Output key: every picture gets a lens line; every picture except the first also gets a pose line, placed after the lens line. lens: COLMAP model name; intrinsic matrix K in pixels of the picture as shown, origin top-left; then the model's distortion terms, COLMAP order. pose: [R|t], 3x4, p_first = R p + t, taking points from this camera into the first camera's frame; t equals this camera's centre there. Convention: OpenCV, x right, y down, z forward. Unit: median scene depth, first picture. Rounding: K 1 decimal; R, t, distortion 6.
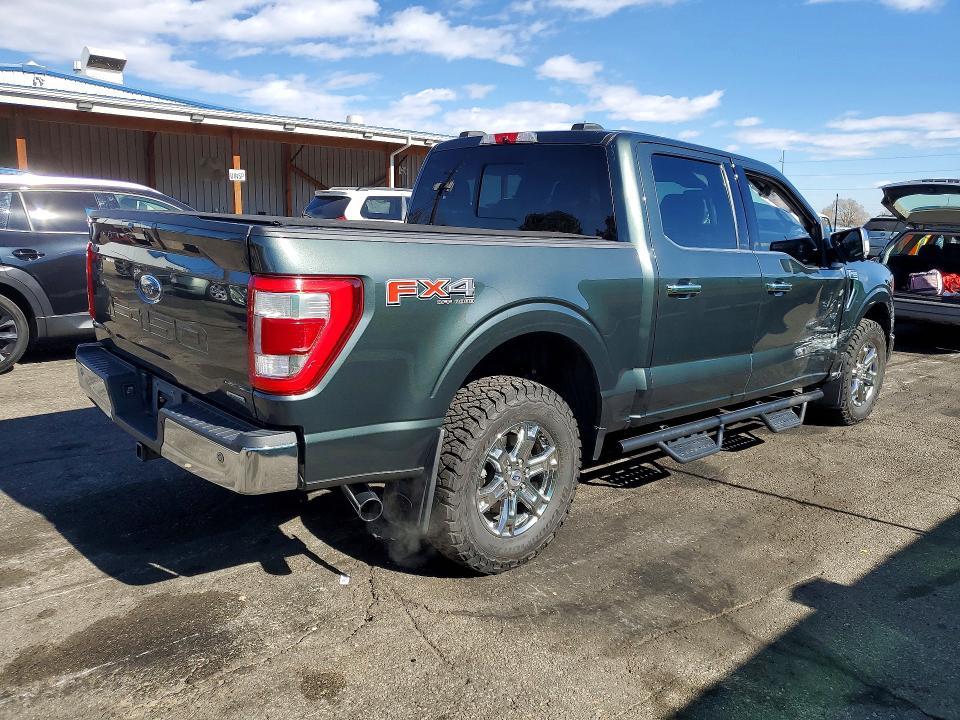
lens RADIAL K [[779.9, 0, 475.4], [0, 779.9, 362.3], [0, 0, 1]] dist [-0.000563, 0.012117]
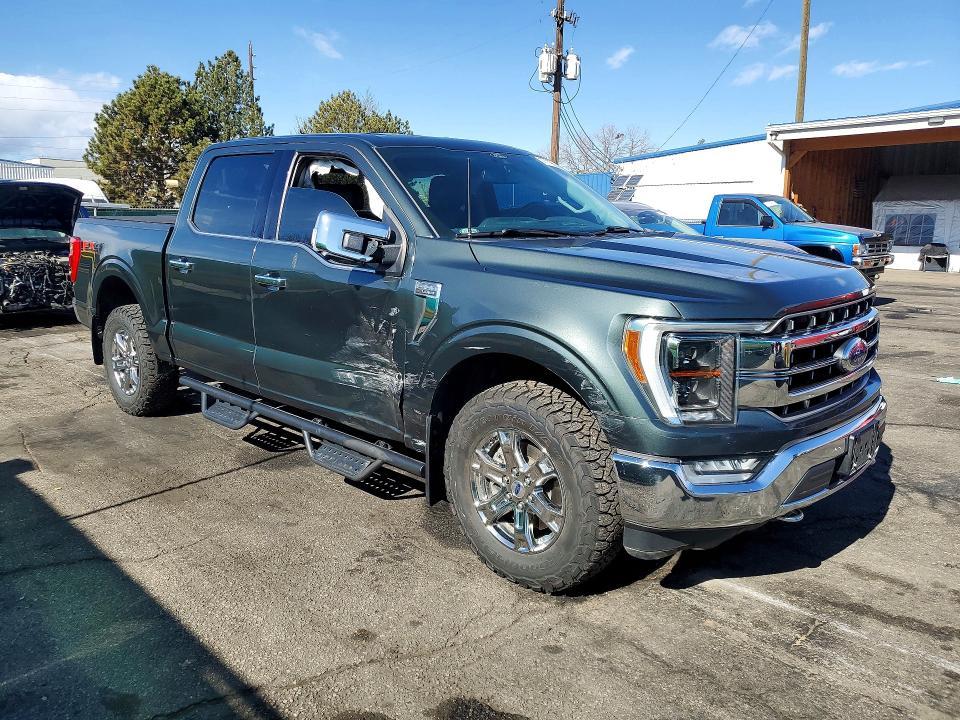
lens RADIAL K [[779.9, 0, 476.0], [0, 779.9, 357.8], [0, 0, 1]] dist [-0.000563, 0.012117]
pose [[0.024710, 0.137924, -0.990135, 1.330429], [-0.194152, 0.972241, 0.130586, -0.177548], [0.980660, 0.189009, 0.050802, 1.234266]]
